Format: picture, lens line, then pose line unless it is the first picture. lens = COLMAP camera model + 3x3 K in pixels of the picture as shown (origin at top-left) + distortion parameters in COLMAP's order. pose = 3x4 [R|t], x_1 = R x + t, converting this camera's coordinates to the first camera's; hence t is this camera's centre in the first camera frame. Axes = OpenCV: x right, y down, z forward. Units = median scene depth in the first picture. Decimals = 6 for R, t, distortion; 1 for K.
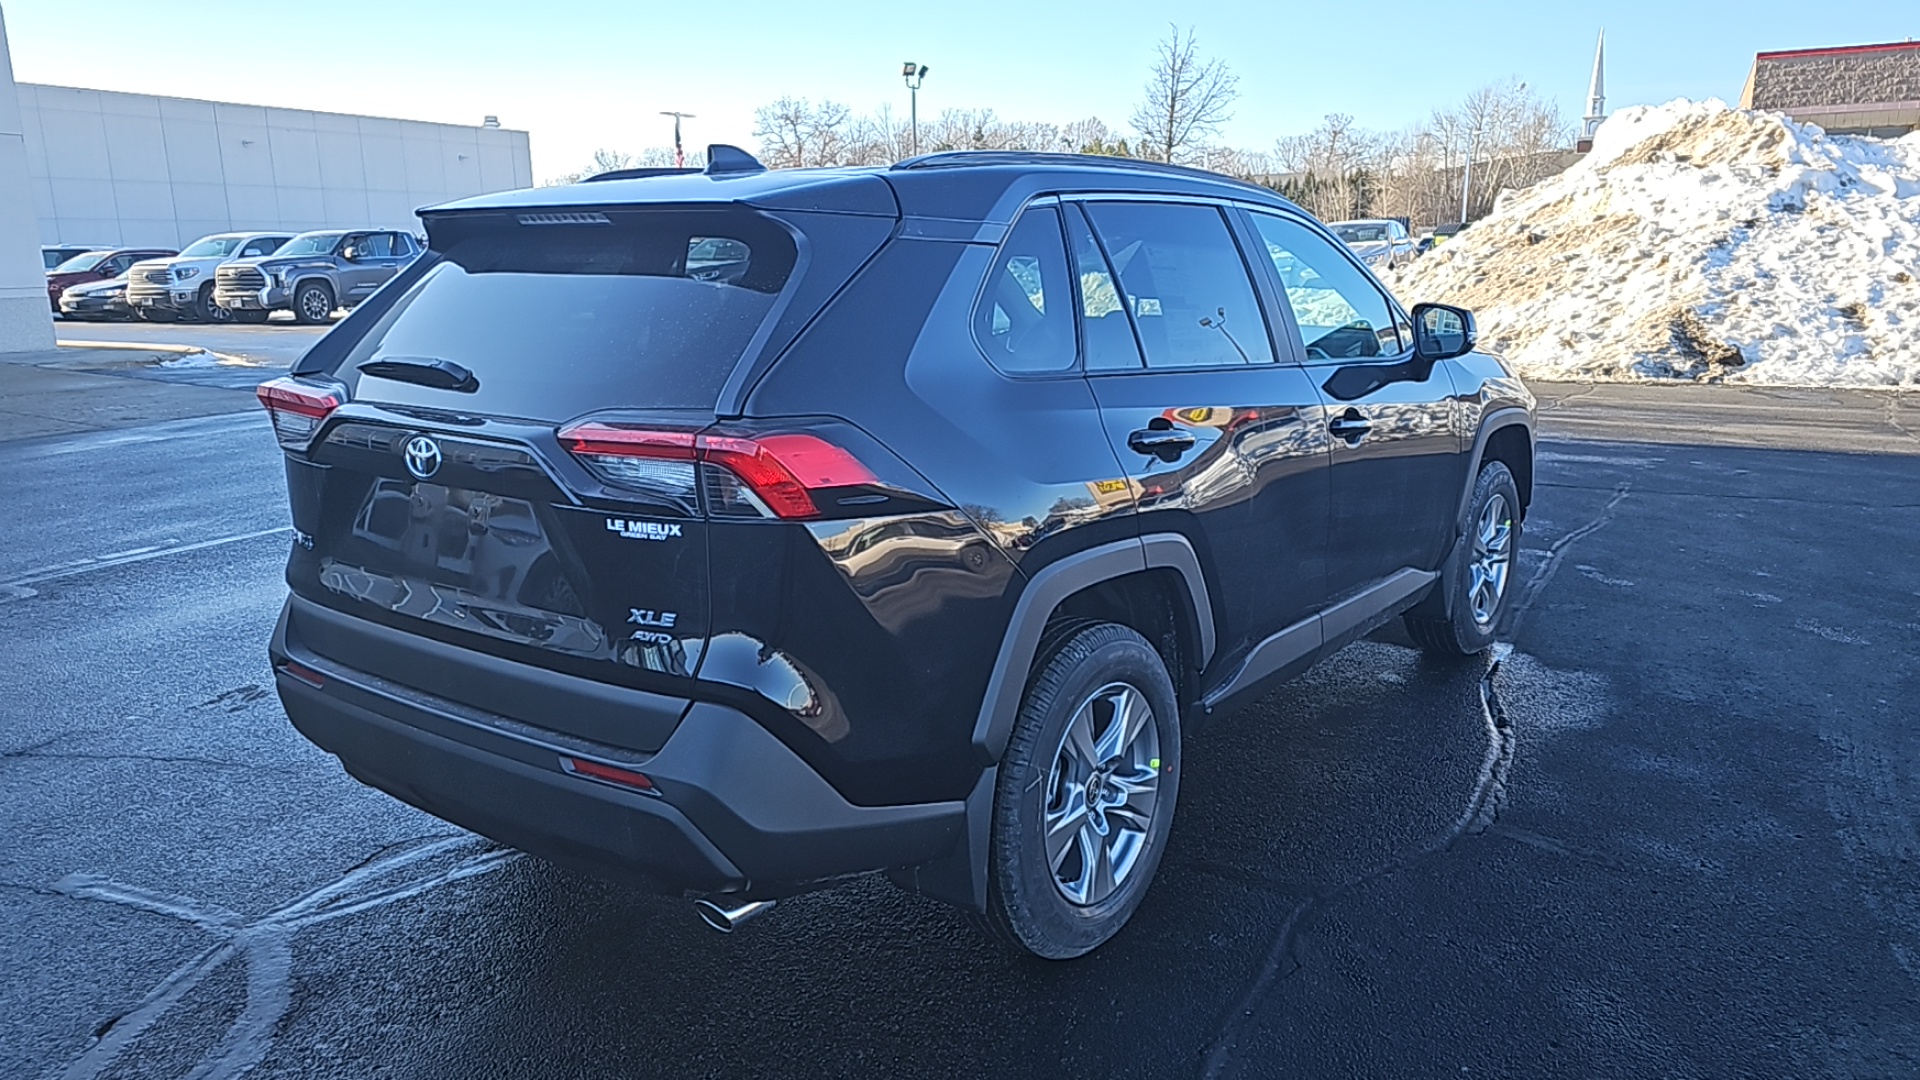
lens RADIAL K [[1332.5, 0, 952.3], [0, 1332.5, 536.1], [0, 0, 1]] dist [0.067597, -0.050388]
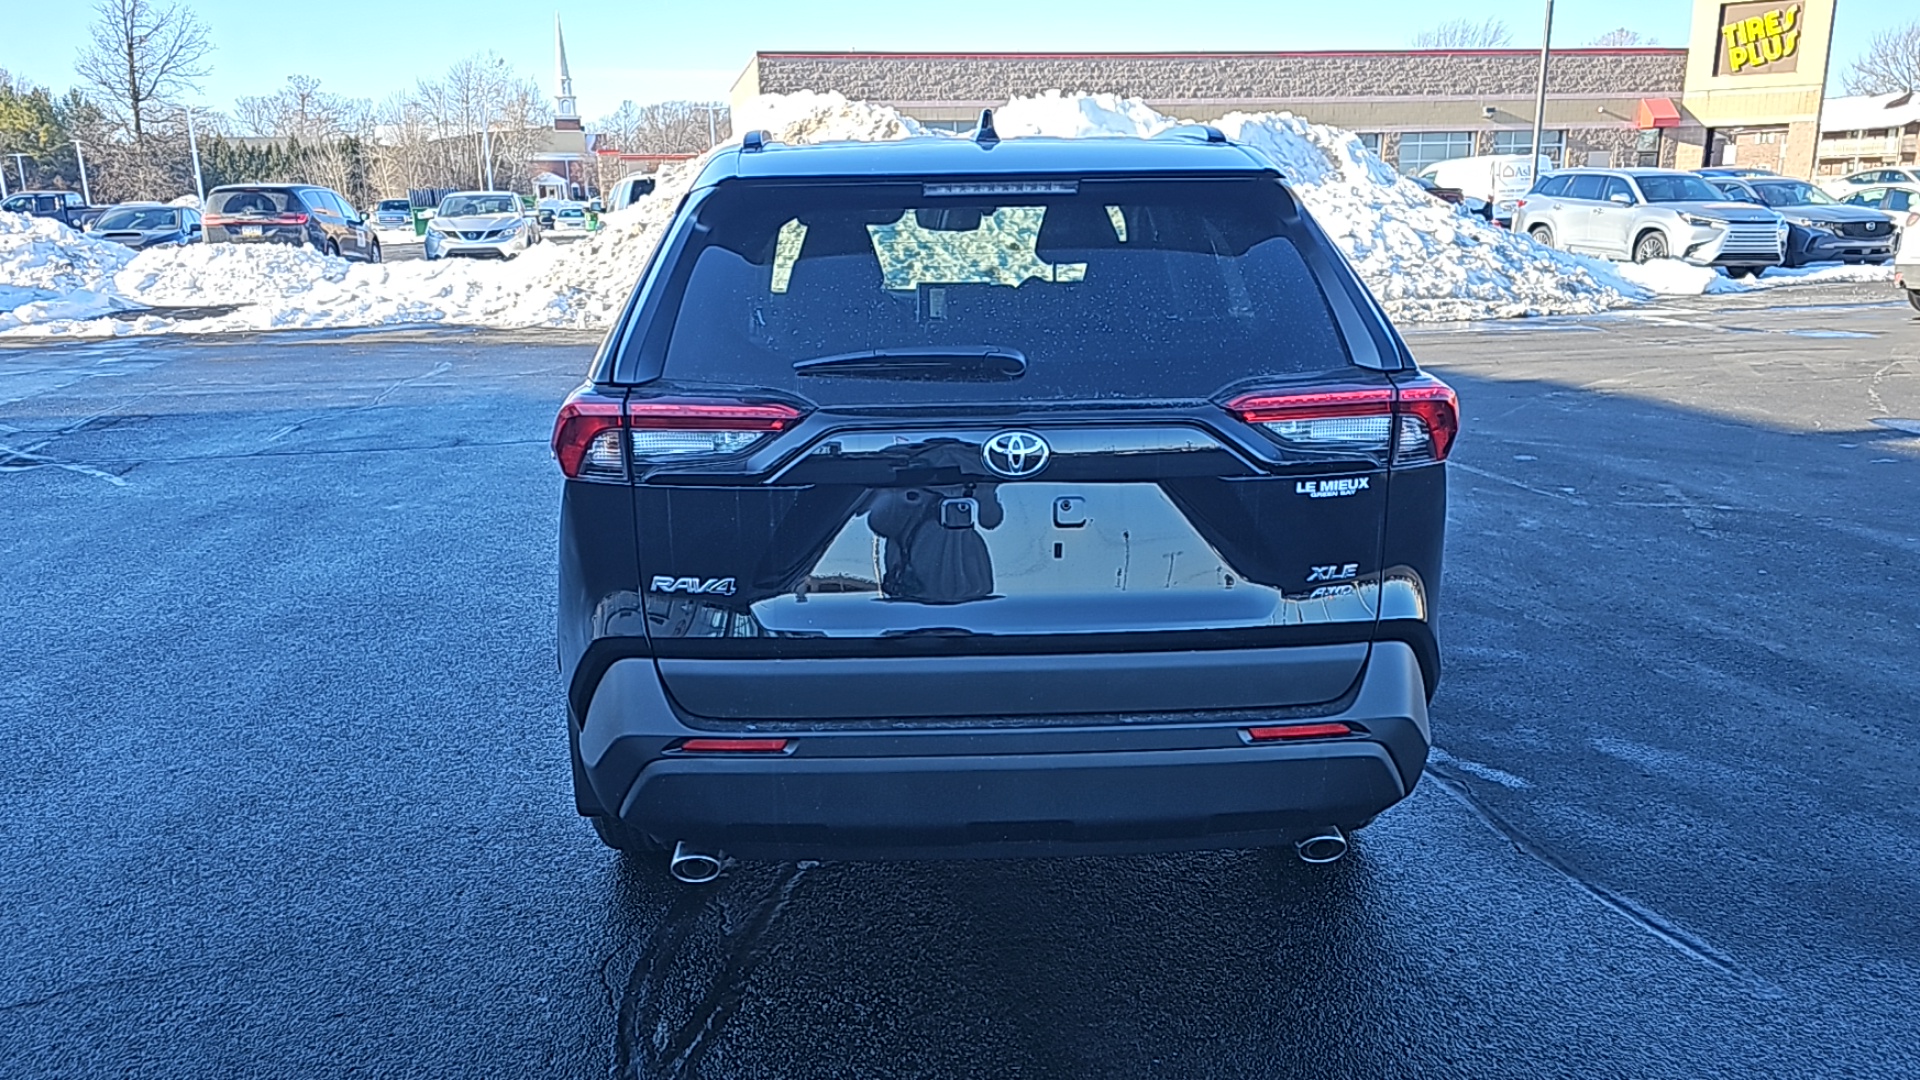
lens RADIAL K [[1332.5, 0, 952.3], [0, 1332.5, 536.1], [0, 0, 1]] dist [0.067597, -0.050388]
pose [[0.780947, -0.151185, 0.606024, -1.085059], [0.139601, 0.987967, 0.066573, -0.077188], [-0.608796, 0.032612, 0.792656, 0.356025]]
